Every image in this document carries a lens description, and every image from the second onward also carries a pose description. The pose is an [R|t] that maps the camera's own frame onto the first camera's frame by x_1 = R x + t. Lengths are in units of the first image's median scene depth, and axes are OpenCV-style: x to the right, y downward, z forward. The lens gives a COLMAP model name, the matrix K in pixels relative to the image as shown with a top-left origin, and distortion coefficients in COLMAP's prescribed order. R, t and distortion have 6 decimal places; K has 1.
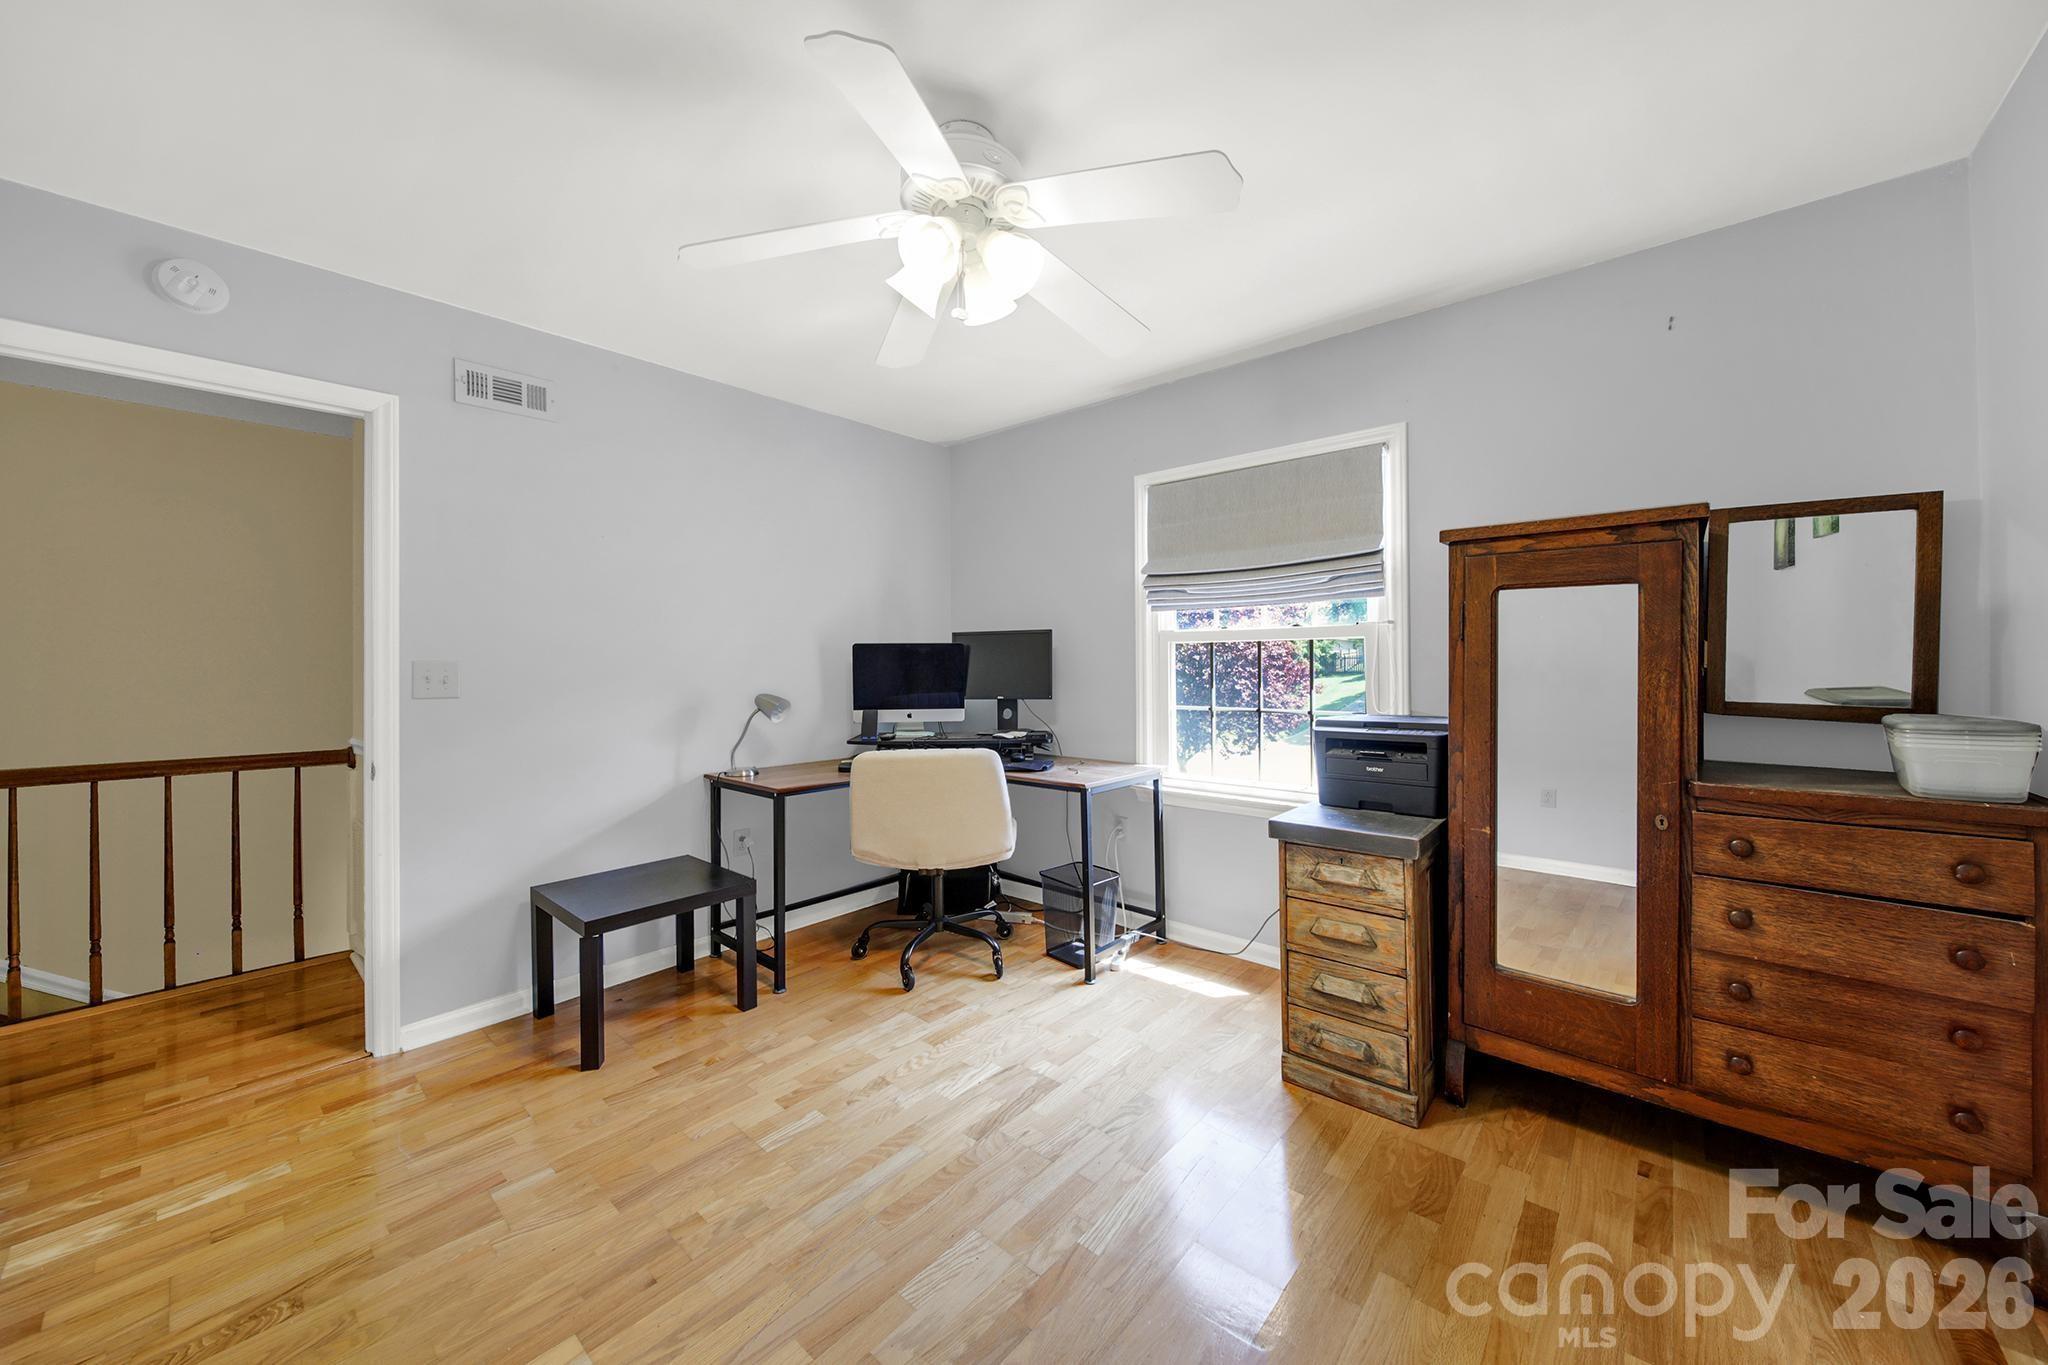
lens RADIAL K [[747.3, 0, 1021.7], [0, 747.3, 672.8], [0, 0, 1]] dist [0.000635, -0.000053]
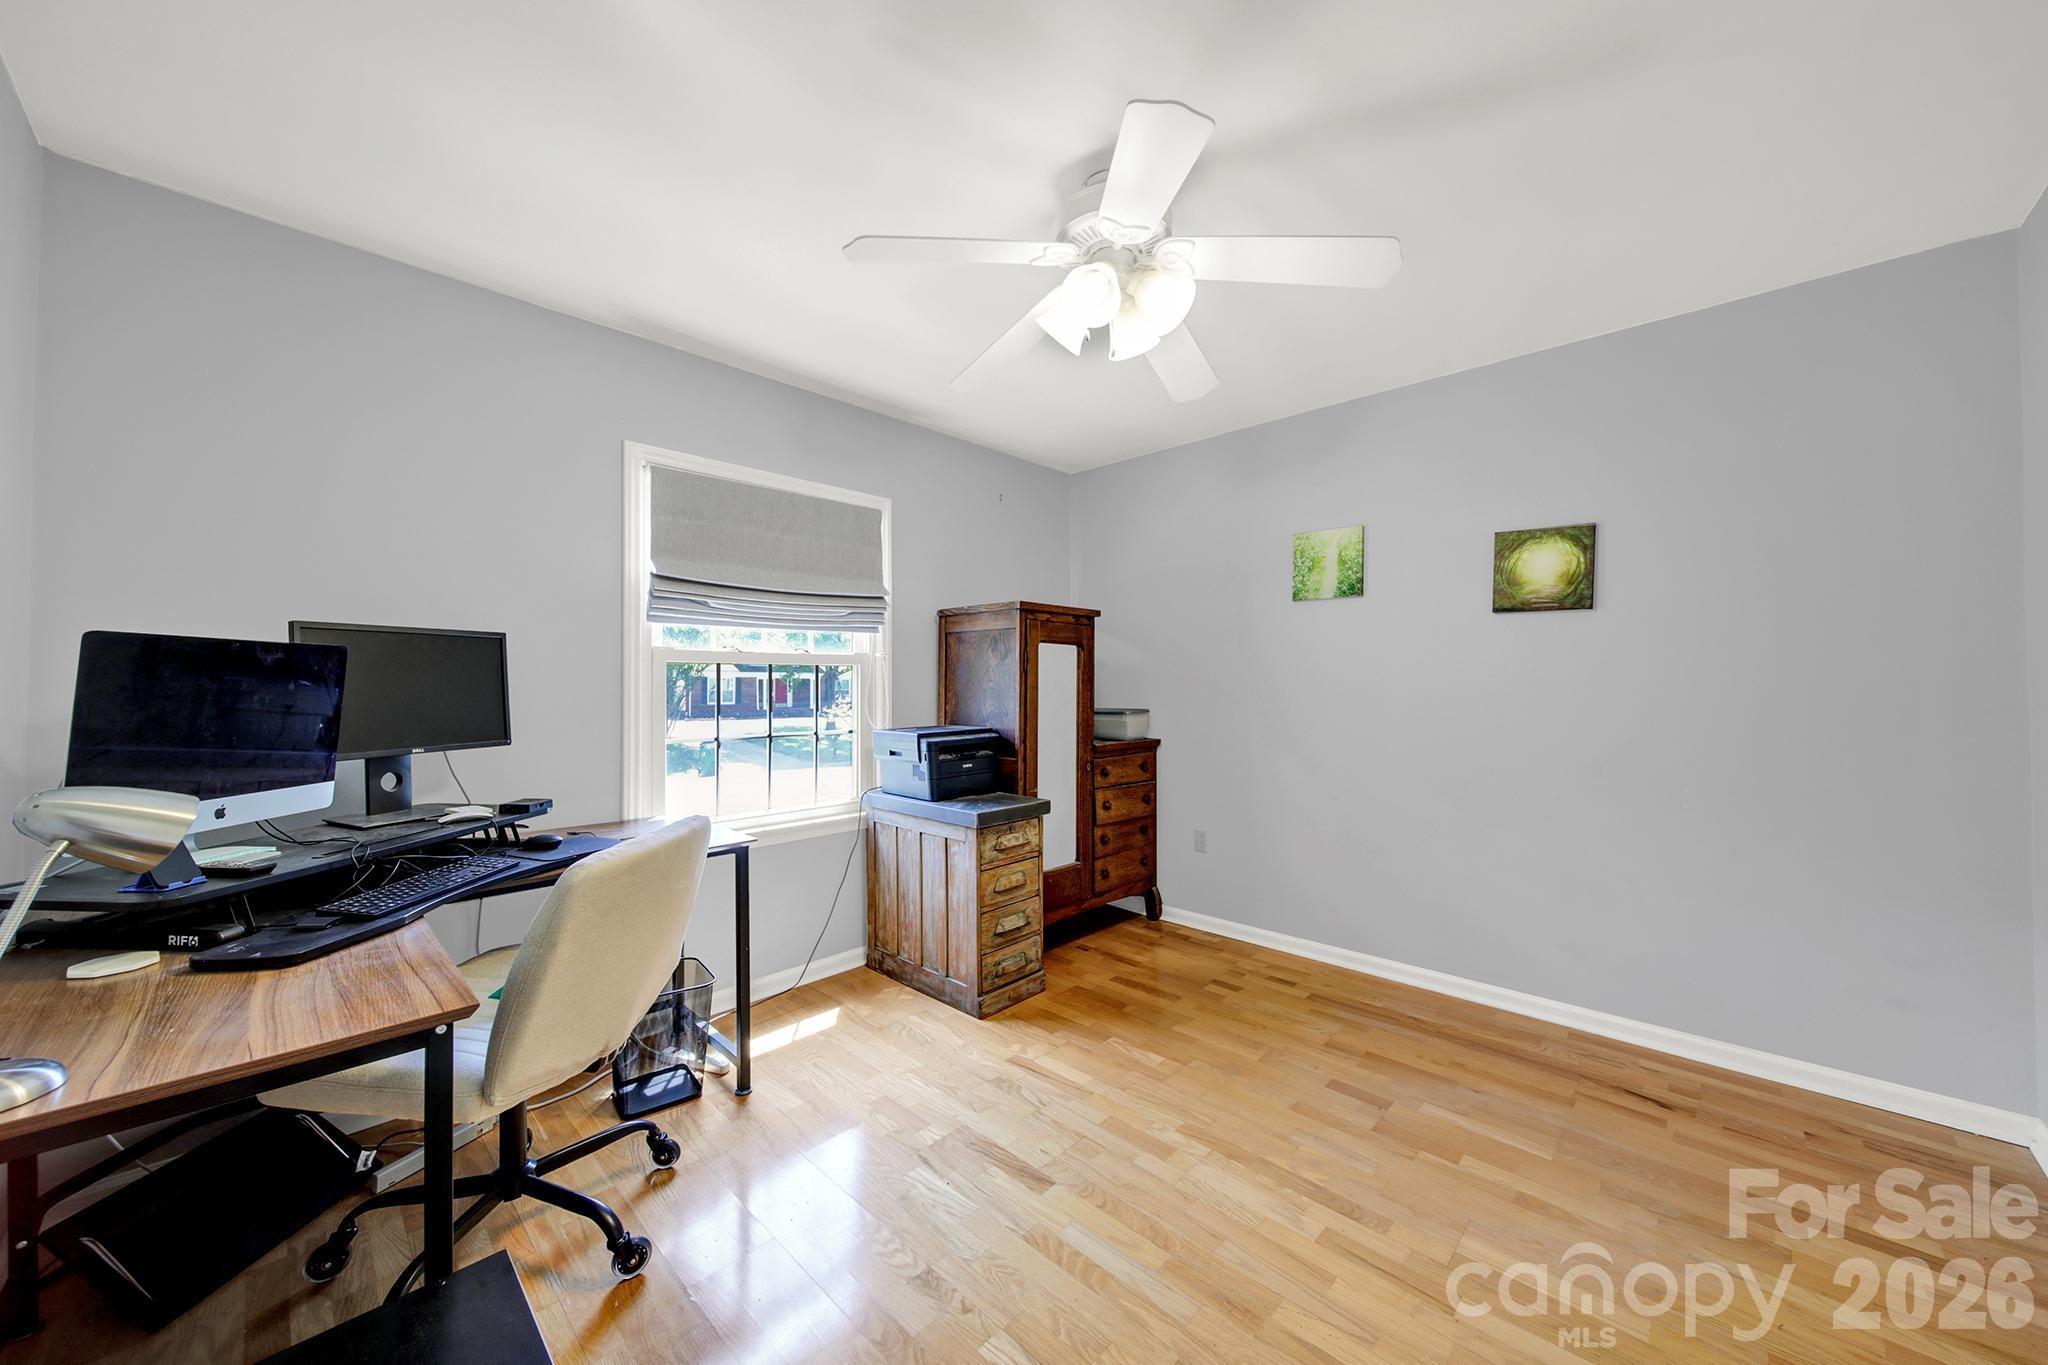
lens RADIAL K [[747.3, 0, 1021.7], [0, 747.3, 684.4], [0, 0, 1]] dist [0.000635, -0.000053]
pose [[0.028225, 0.006654, 0.999579, -0.943282], [0.016087, 0.999845, -0.007110, -0.007063], [-0.999472, 0.016281, 0.028114, 0.927045]]
